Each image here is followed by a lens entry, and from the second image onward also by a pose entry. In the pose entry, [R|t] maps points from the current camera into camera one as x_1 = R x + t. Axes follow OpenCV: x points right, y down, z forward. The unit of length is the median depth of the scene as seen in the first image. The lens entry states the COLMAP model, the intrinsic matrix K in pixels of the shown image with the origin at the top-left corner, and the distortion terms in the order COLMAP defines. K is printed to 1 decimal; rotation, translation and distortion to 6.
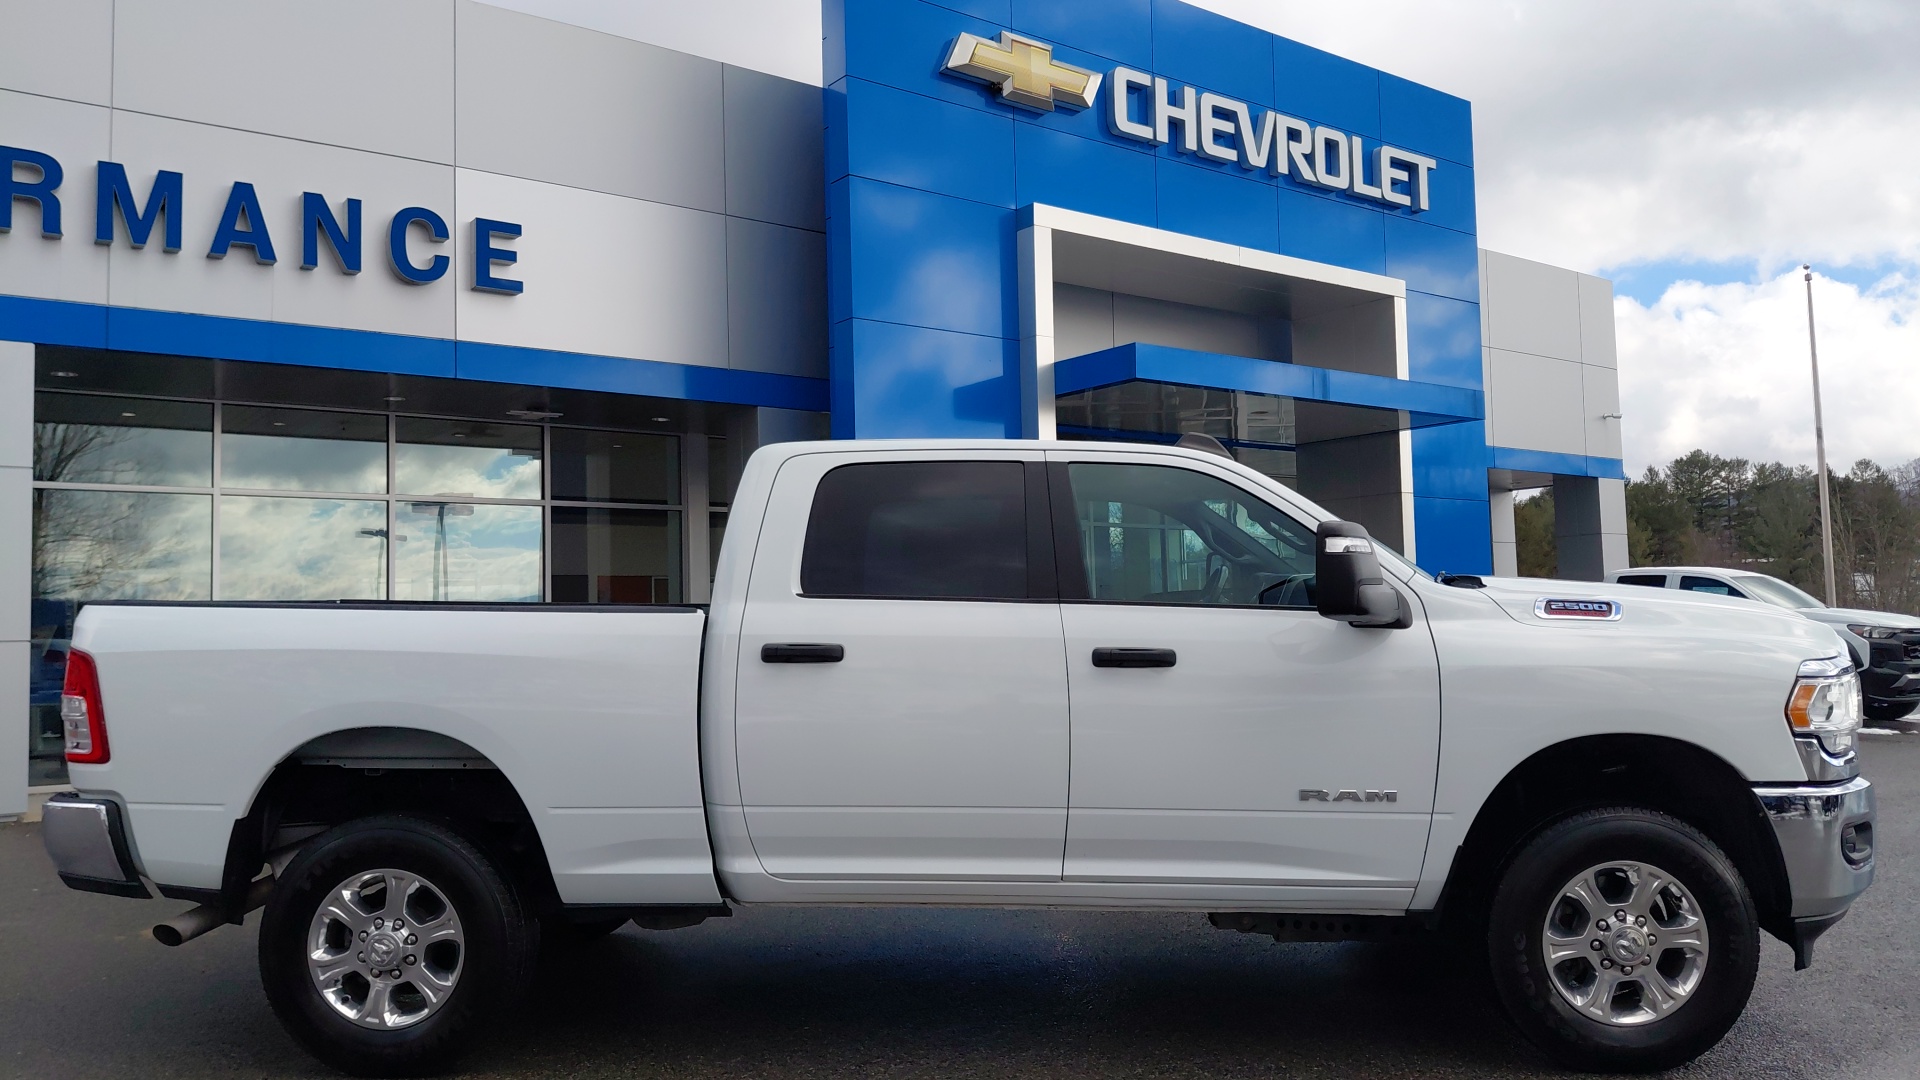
lens RADIAL K [[1417.0, 0, 949.2], [0, 1417.0, 531.1], [0, 0, 1]] dist [-0.005497, -0.011751]
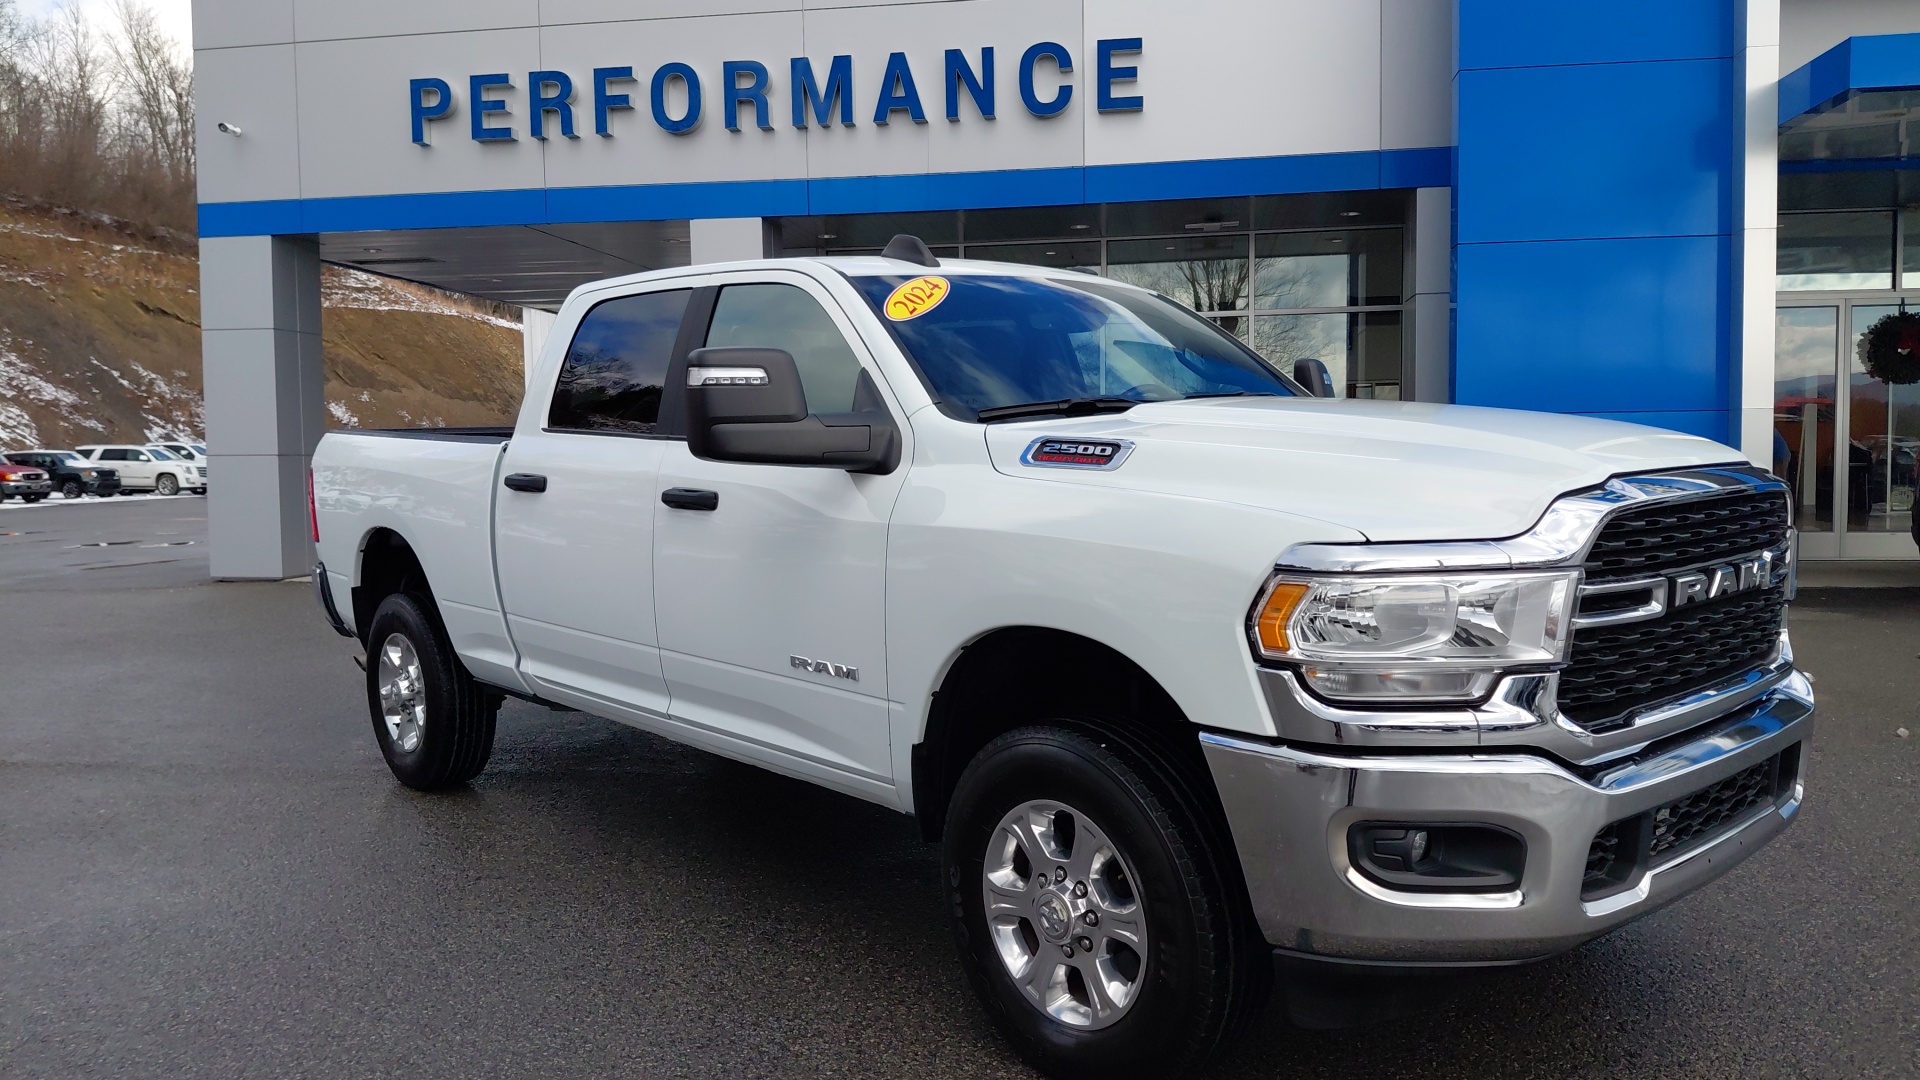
lens RADIAL K [[1417.0, 0, 950.5], [0, 1417.0, 551.0], [0, 0, 1]] dist [-0.005497, -0.011751]
pose [[0.697649, 0.062106, -0.713743, 0.389521], [0.048067, 0.989934, 0.133121, 0.002644], [0.714826, -0.127179, 0.687641, 0.196240]]
